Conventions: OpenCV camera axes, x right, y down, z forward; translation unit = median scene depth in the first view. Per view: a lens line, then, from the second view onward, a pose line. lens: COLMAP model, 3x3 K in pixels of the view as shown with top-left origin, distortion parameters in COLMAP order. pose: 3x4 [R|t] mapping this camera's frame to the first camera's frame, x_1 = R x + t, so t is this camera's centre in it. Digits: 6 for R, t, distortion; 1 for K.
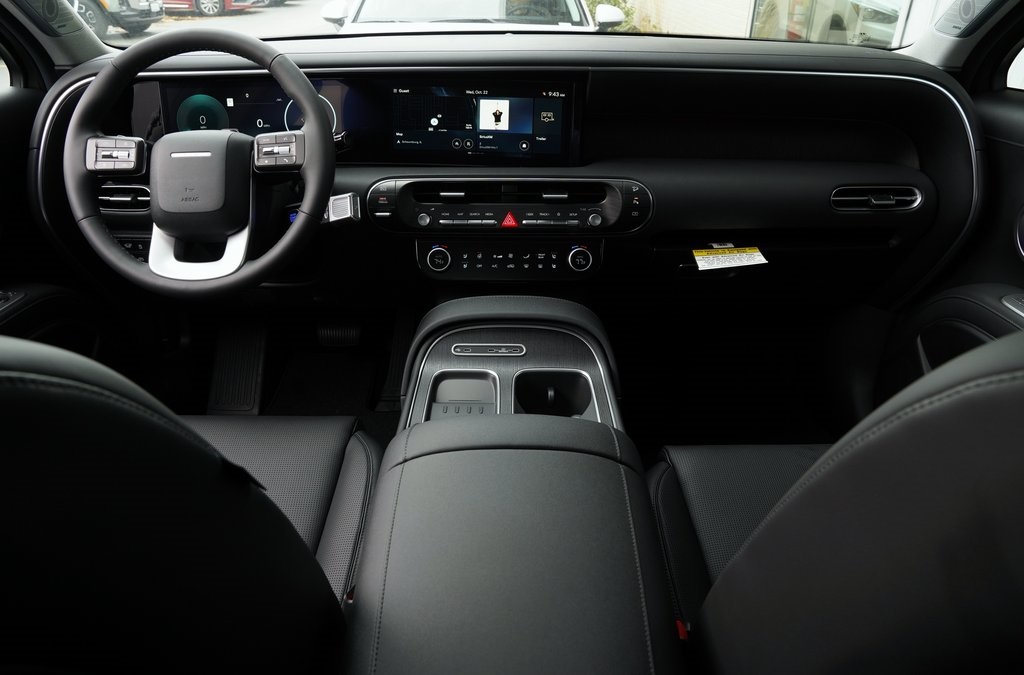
lens RADIAL K [[719.3, 0, 515.8], [0, 719.3, 333.3], [0, 0, 1]] dist [-0.122548, 0.079054]
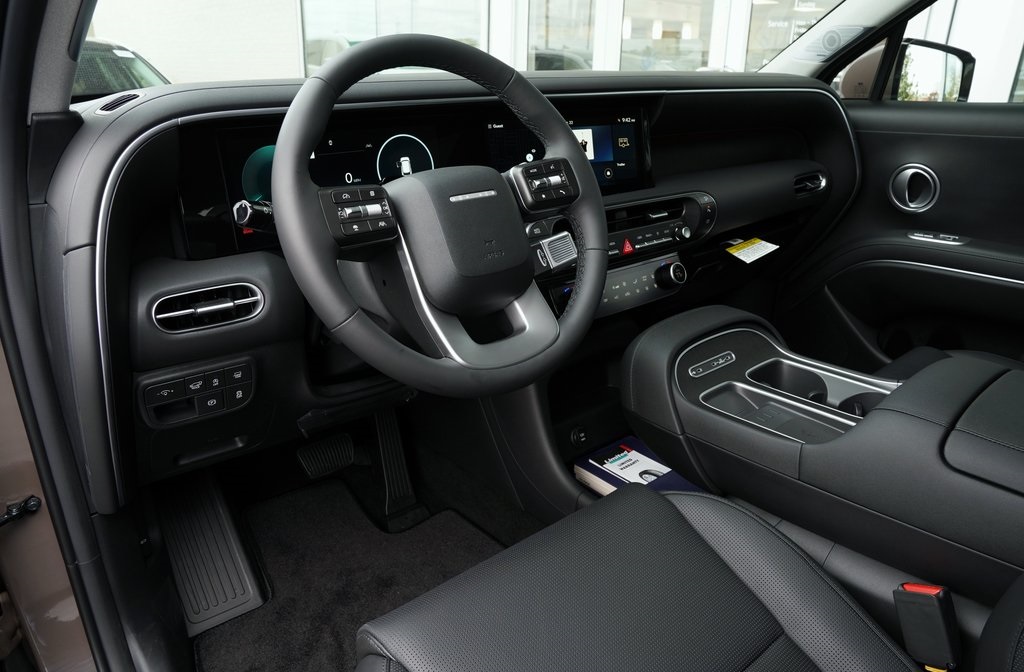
lens RADIAL K [[719.3, 0, 521.8], [0, 719.3, 333.5], [0, 0, 1]] dist [-0.122548, 0.079054]
pose [[0.757378, -0.235056, 0.609203, -0.773633], [0.304730, 0.952371, -0.011384, -0.080683], [-0.577511, 0.194264, 0.792933, 0.344946]]
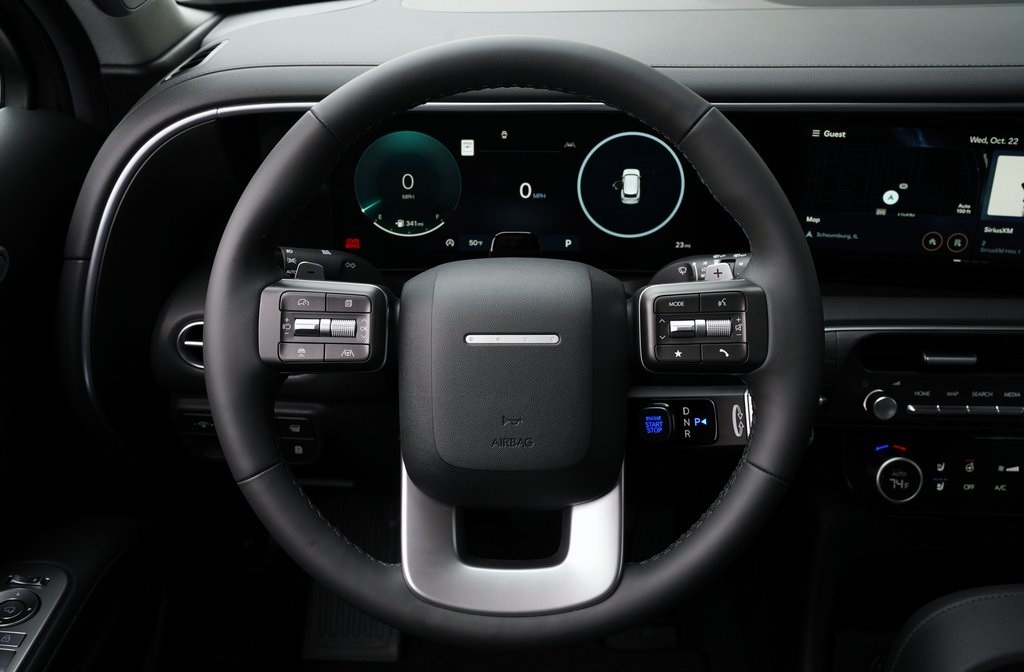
lens RADIAL K [[1026.3, 0, 519.7], [0, 1026.3, 335.0], [0, 0, 1]] dist [0.038430, 0.000000]
pose [[0.999907, 0.009450, -0.009842, -0.384181], [-0.009130, 0.999445, 0.032041, -0.236057], [0.010139, -0.031948, 0.999438, 0.298544]]
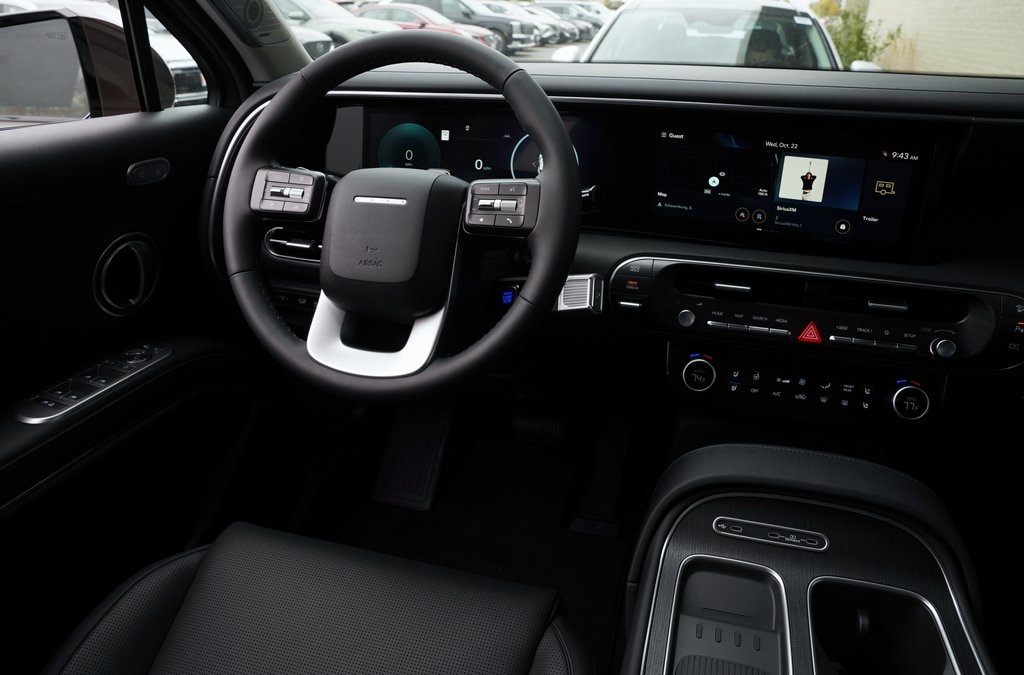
lens RADIAL K [[719.3, 0, 514.6], [0, 719.3, 337.9], [0, 0, 1]] dist [-0.122548, 0.079054]
pose [[0.958194, 0.120065, -0.259709, -0.108446], [-0.136556, 0.989547, -0.046348, -0.086495], [0.251429, 0.079875, 0.964574, 0.291402]]
